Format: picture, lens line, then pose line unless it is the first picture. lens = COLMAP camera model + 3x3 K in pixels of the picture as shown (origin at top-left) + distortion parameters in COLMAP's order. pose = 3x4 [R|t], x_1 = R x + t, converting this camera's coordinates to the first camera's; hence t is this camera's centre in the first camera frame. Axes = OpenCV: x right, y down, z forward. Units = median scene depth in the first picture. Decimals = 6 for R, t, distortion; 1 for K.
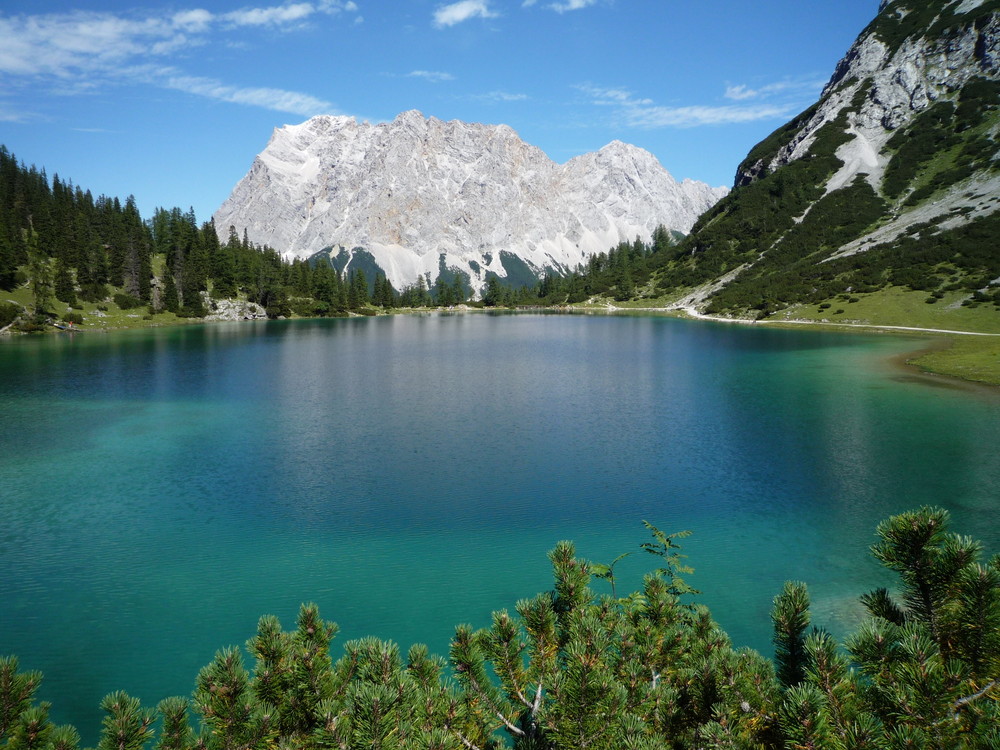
lens RADIAL K [[762.2, 0, 500.1], [0, 762.2, 375.1], [0, 0, 1]] dist [-0.018973, -0.019517]
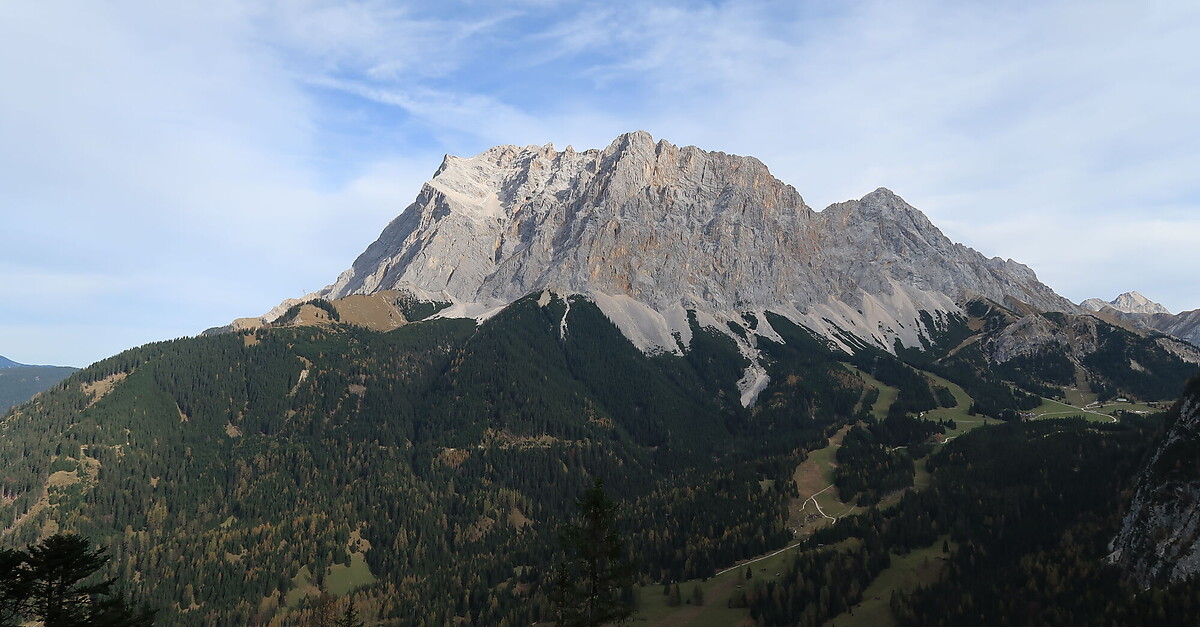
lens RADIAL K [[851.5, 0, 600.5], [0, 851.5, 317.0], [0, 0, 1]] dist [0.000914, 0.000015]
pose [[0.998888, 0.041046, -0.023190, -0.132558], [-0.044875, 0.978591, -0.200865, 0.010220], [0.014449, 0.201682, 0.979344, 0.206973]]
